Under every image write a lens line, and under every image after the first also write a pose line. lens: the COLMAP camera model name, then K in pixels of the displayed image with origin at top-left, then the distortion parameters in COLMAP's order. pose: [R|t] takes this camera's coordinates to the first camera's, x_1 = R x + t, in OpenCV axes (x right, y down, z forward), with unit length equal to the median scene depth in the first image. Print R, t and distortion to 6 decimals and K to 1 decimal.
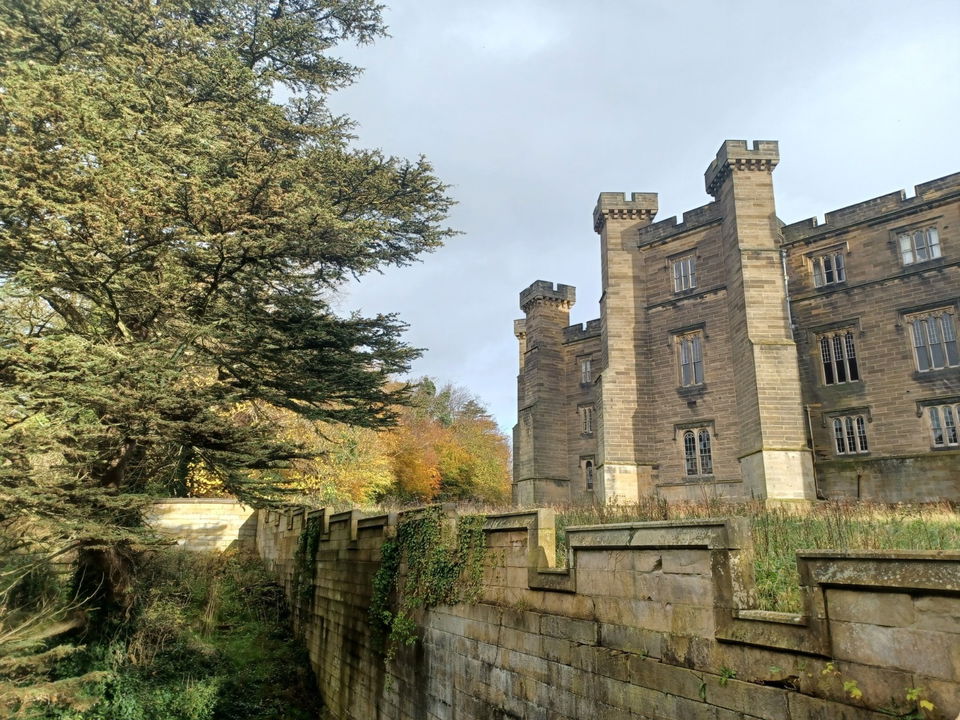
lens RADIAL K [[670.0, 0, 480.6], [0, 670.0, 361.0], [0, 0, 1]] dist [0.042546, -0.008589]
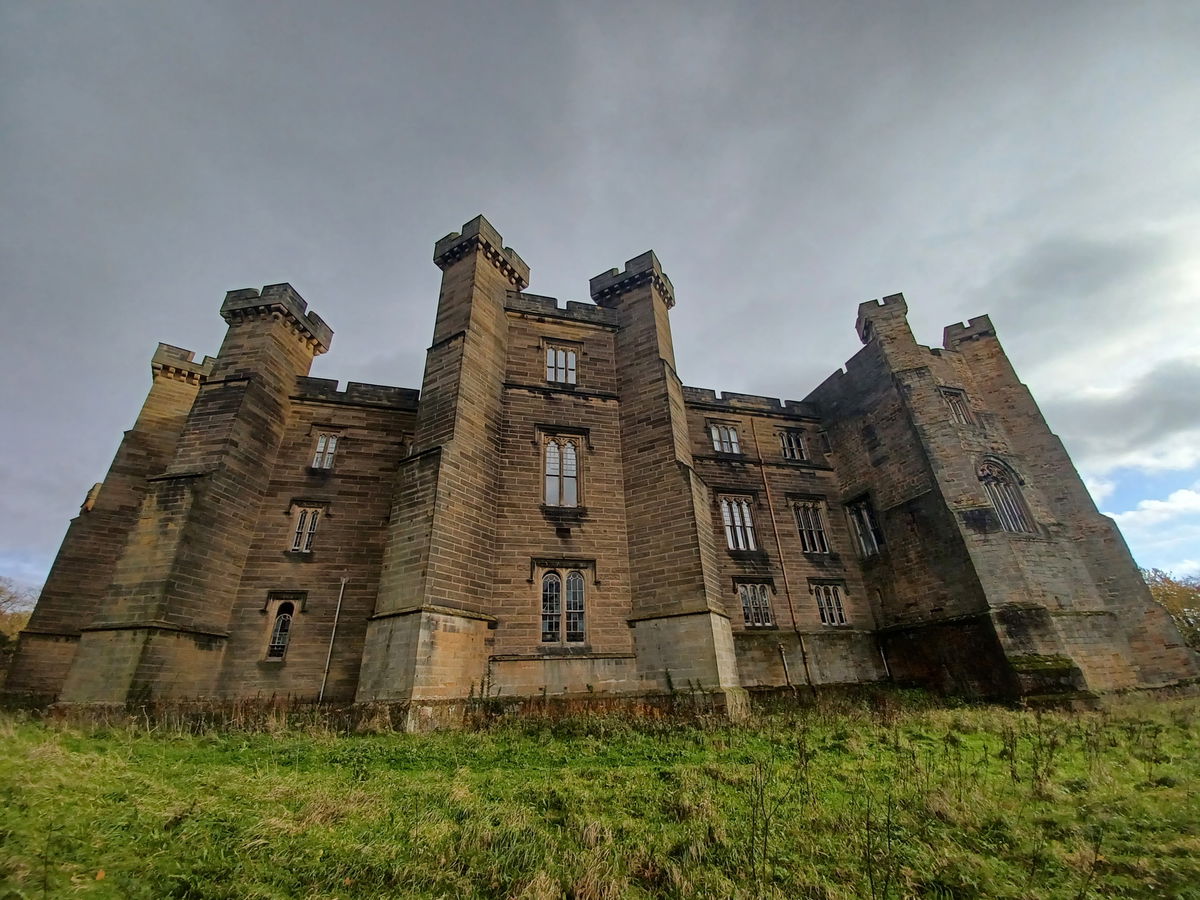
lens RADIAL K [[483.5, 0, 597.7], [0, 483.5, 453.5], [0, 0, 1]] dist [-0.015118, 0.000477]
pose [[0.502618, 0.364849, 0.783748, -0.073785], [-0.189294, 0.931028, -0.312016, 0.133341], [-0.843530, 0.008466, 0.537015, 0.702386]]
